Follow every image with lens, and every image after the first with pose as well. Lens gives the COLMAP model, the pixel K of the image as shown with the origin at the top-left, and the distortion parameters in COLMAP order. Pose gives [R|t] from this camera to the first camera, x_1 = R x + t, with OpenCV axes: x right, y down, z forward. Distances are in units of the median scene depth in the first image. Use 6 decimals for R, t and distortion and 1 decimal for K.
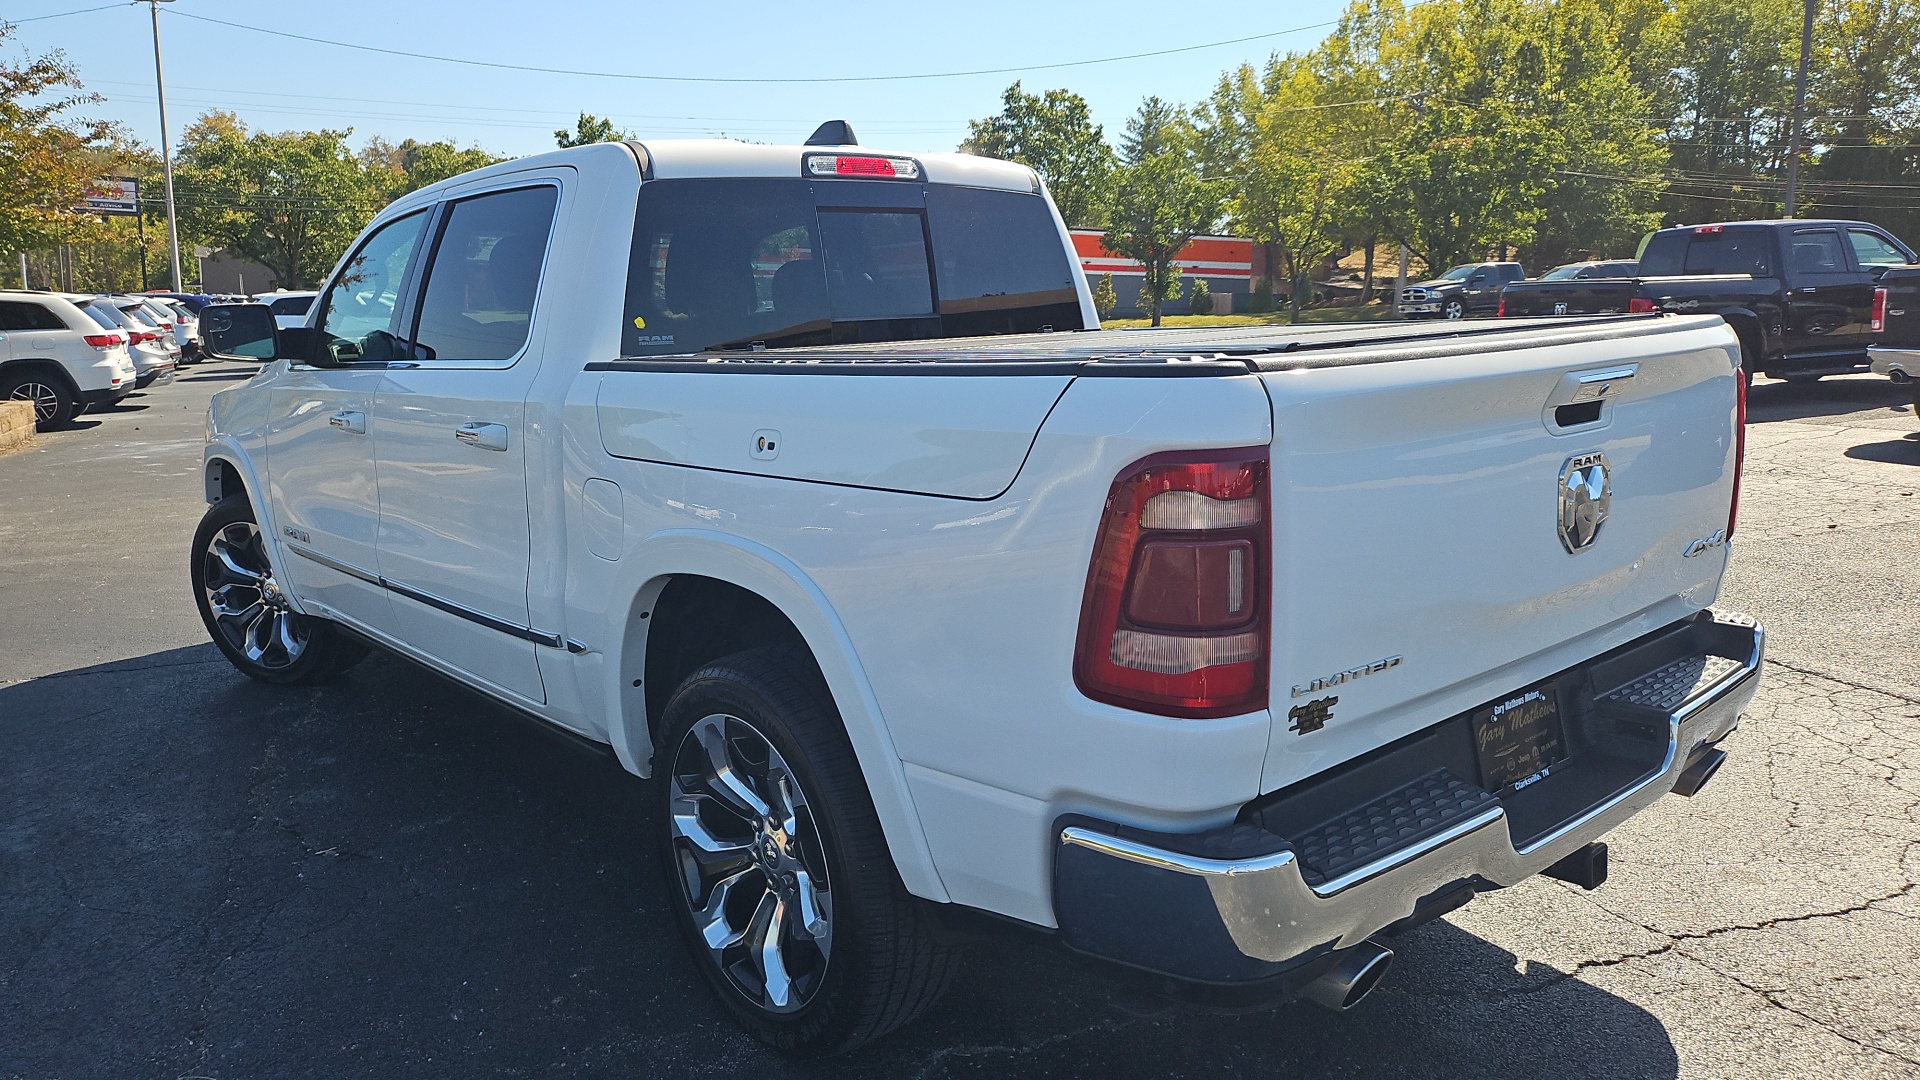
lens RADIAL K [[1314.7, 0, 936.3], [0, 1314.7, 551.4], [0, 0, 1]] dist [0.090154, -0.084784]
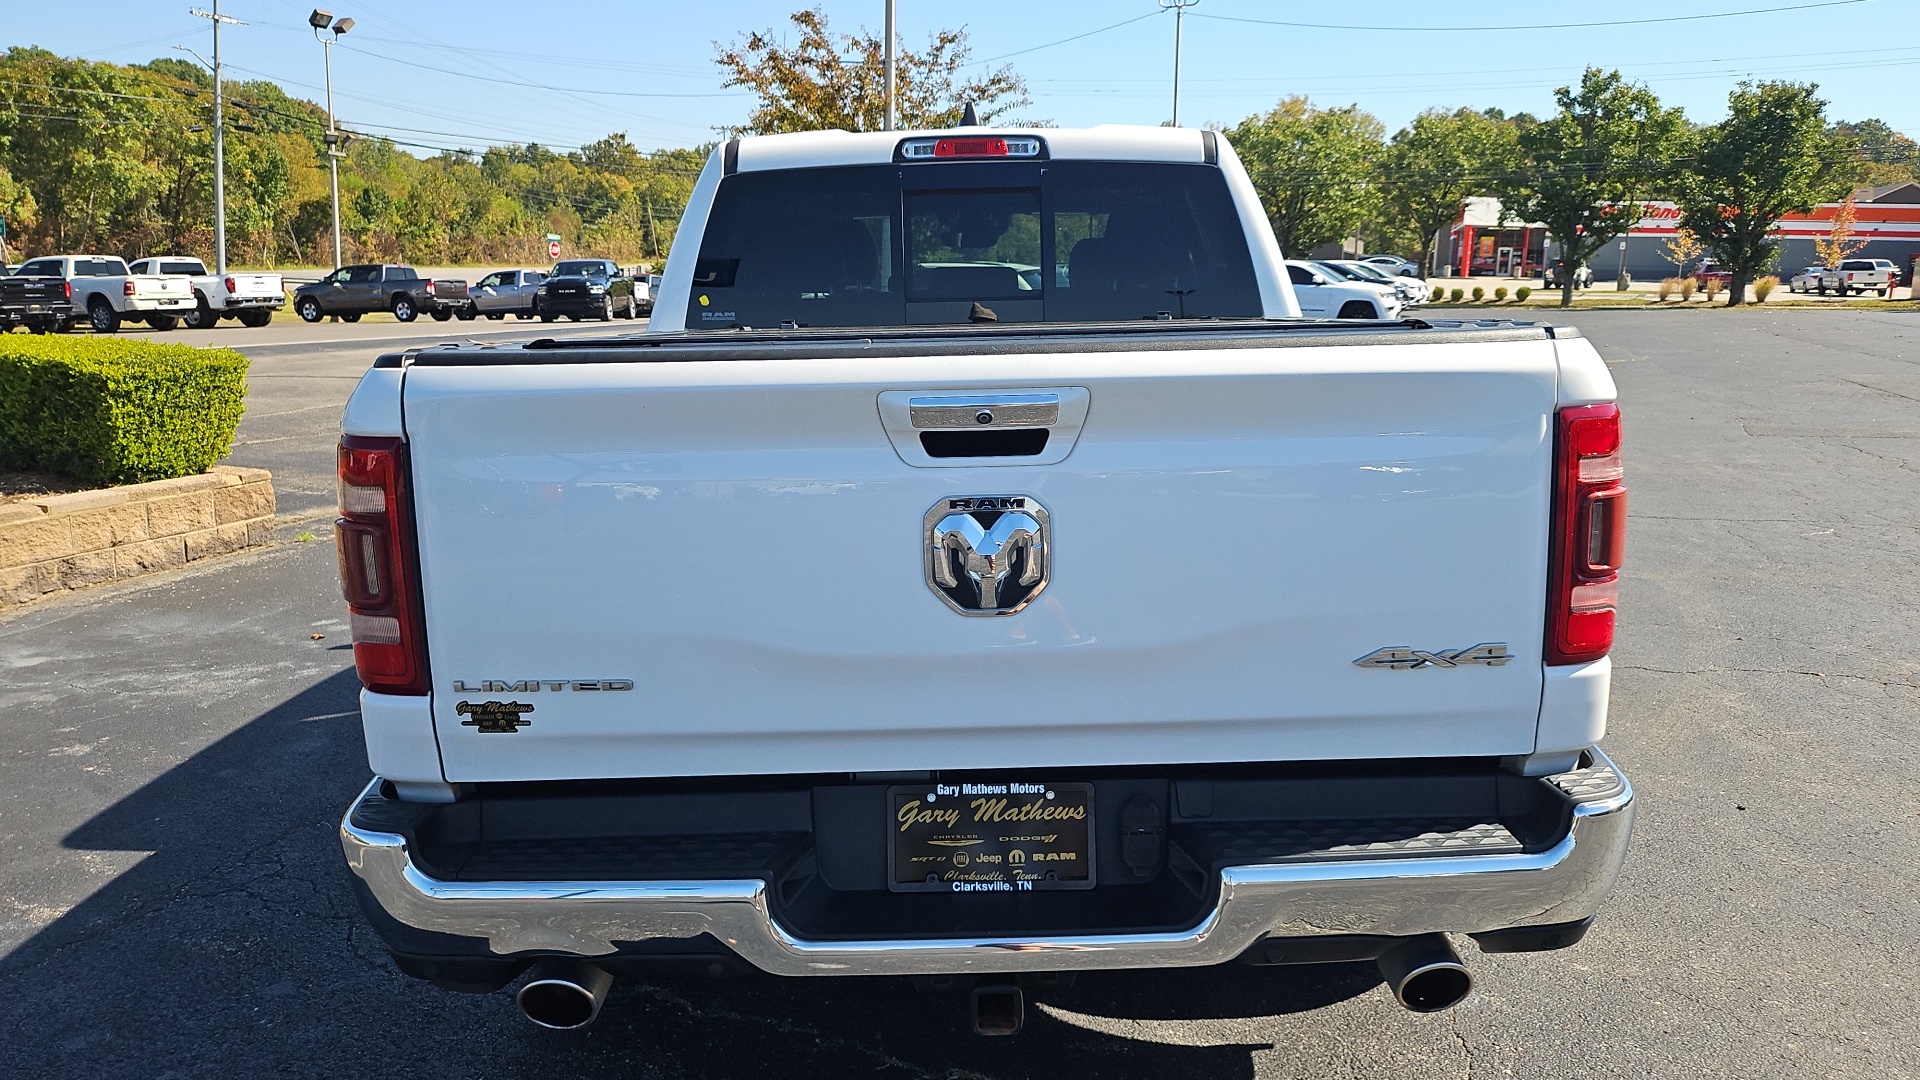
lens RADIAL K [[1348.5, 0, 983.2], [0, 1348.5, 520.5], [0, 0, 1]] dist [0.059721, -0.049564]
pose [[0.776565, 0.122687, -0.617976, 0.639389], [-0.124649, 0.991387, 0.040183, -0.058049], [0.617583, 0.045826, 0.785169, 0.231244]]
